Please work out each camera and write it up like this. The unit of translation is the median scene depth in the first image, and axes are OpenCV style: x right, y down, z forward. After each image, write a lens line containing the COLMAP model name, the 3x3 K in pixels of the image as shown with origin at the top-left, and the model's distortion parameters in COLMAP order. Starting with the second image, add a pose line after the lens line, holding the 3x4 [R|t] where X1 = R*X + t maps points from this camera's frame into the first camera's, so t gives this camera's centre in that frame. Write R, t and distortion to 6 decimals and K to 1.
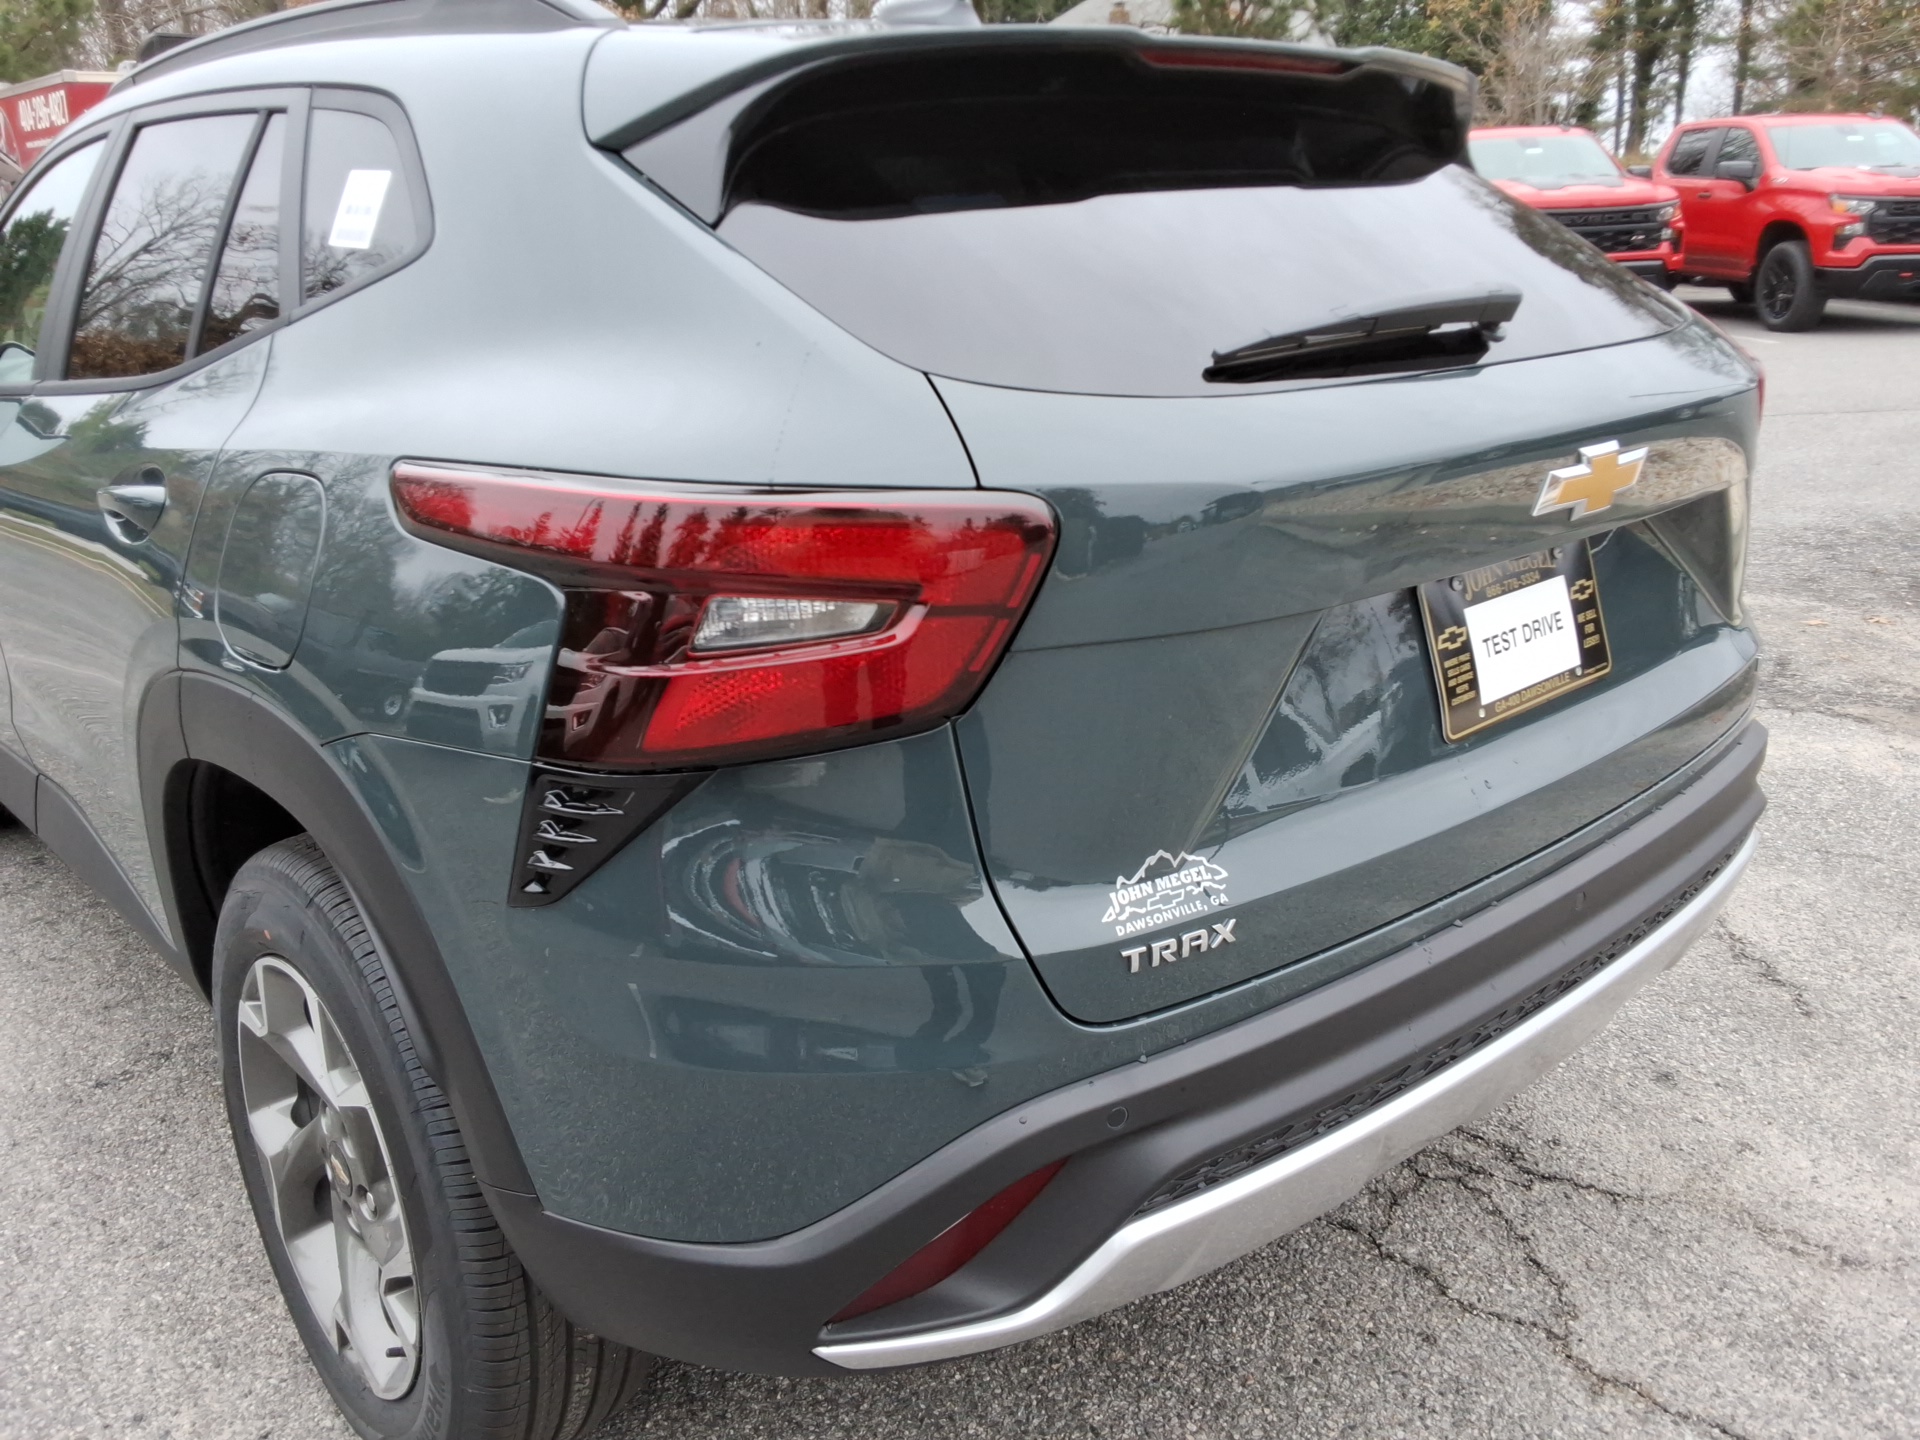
lens RADIAL K [[1536.9, 0, 973.0], [0, 1536.9, 689.5], [0, 0, 1]] dist [0.099701, -0.144162]
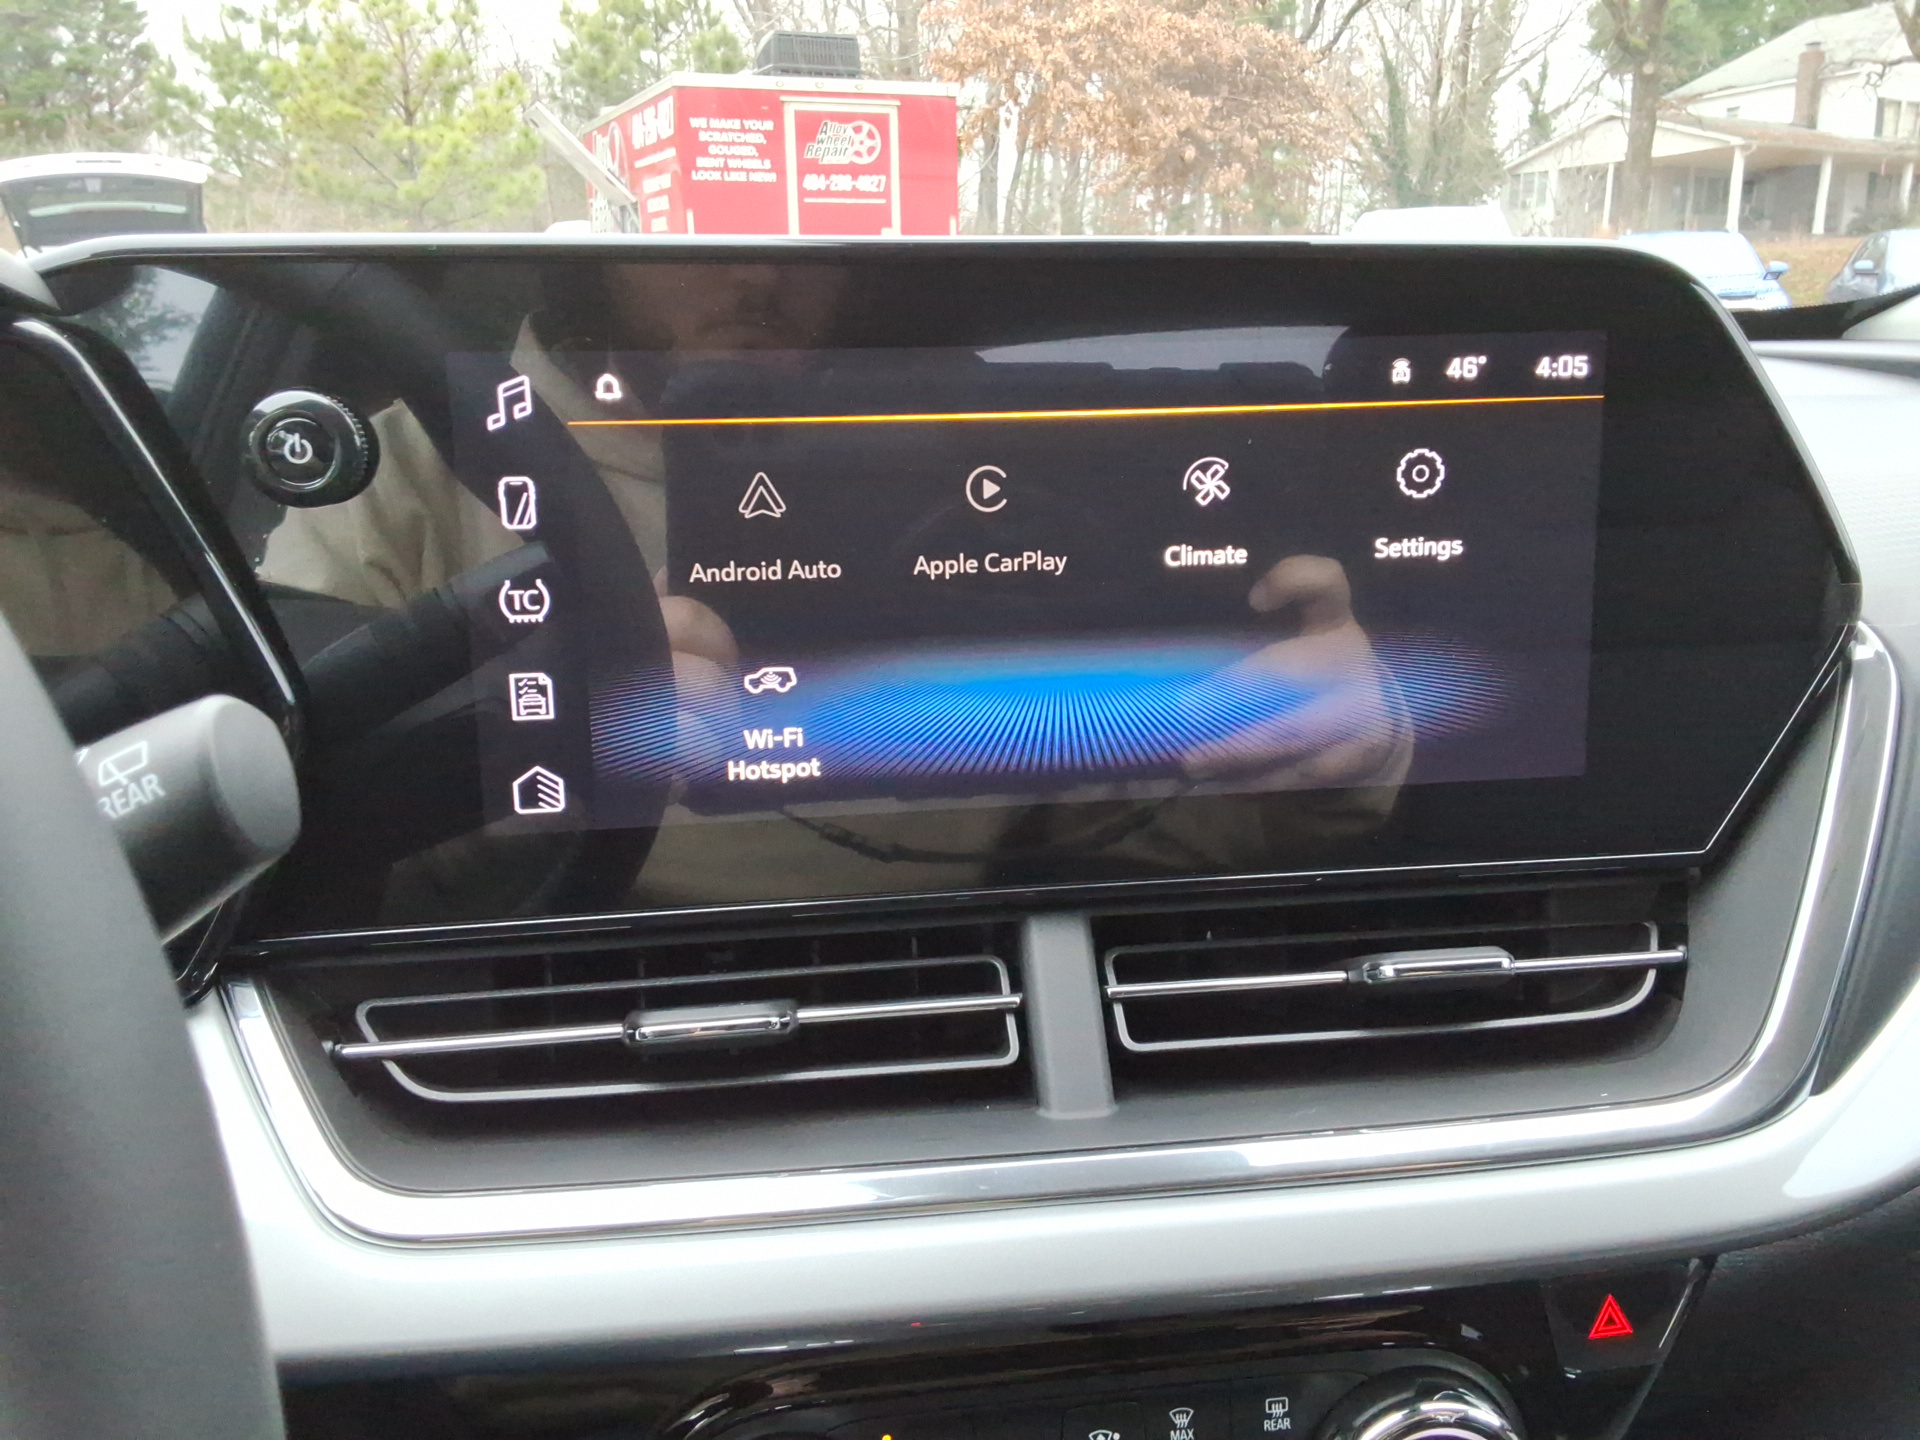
lens RADIAL K [[1536.9, 0, 978.9], [0, 1536.9, 714.9], [0, 0, 1]] dist [0.099701, -0.144162]
pose [[0.939466, 0.105308, -0.326058, -0.622108], [-0.114110, 0.993436, -0.007928, -0.327739], [0.323083, 0.044655, 0.945317, 1.520662]]
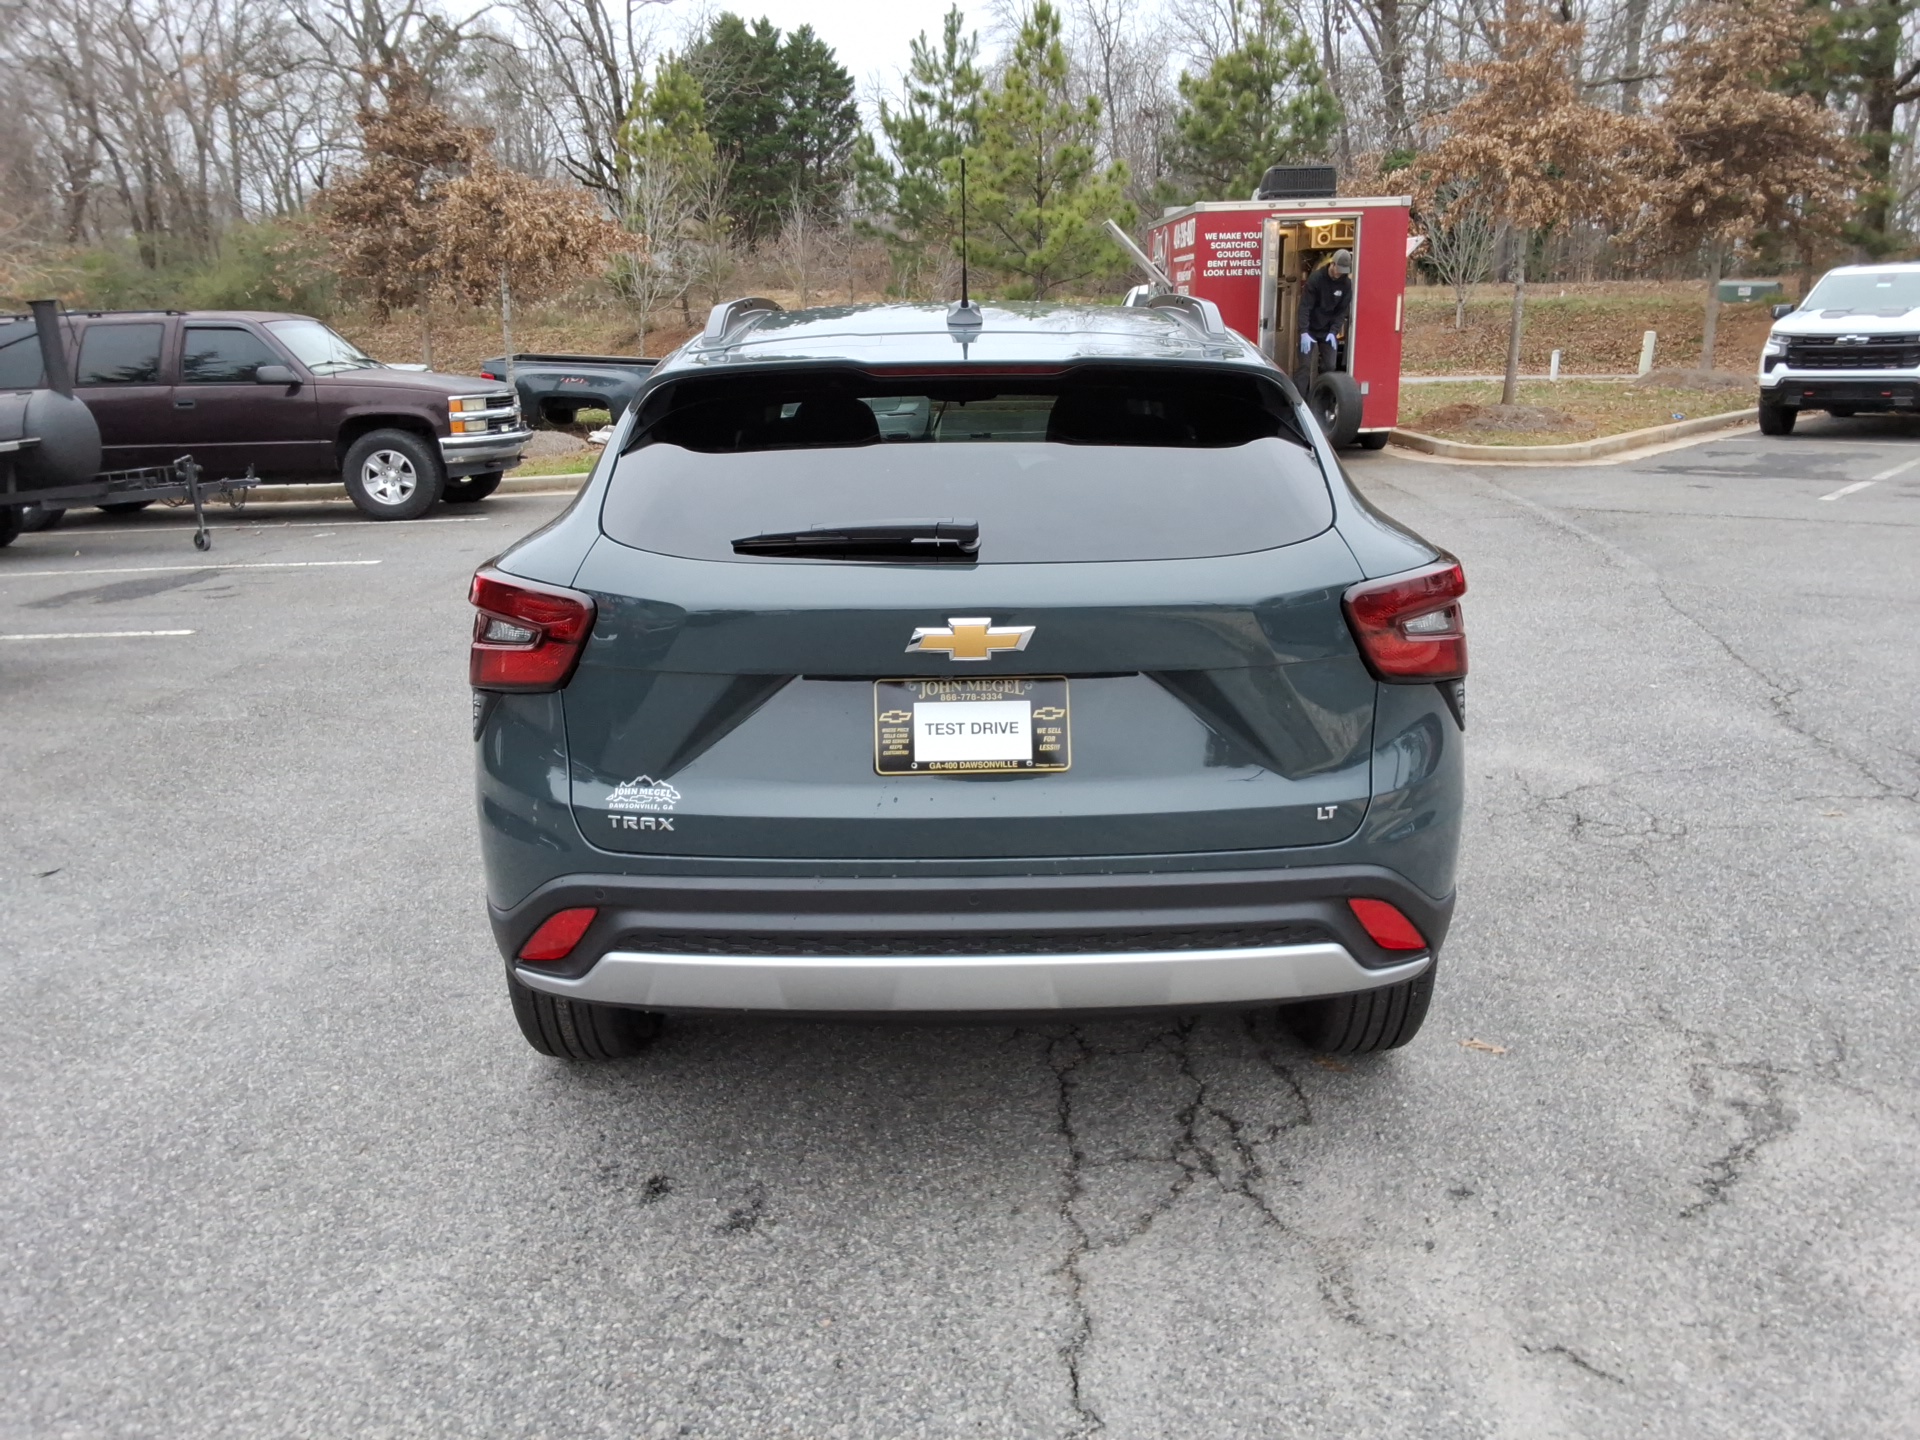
lens RADIAL K [[1536.9, 0, 971.1], [0, 1536.9, 712.3], [0, 0, 1]] dist [0.099701, -0.144162]
pose [[0.741613, 0.180476, -0.646095, 0.991023], [-0.200554, 0.978730, 0.043189, -0.086534], [0.640147, 0.097548, 0.762034, -0.163875]]
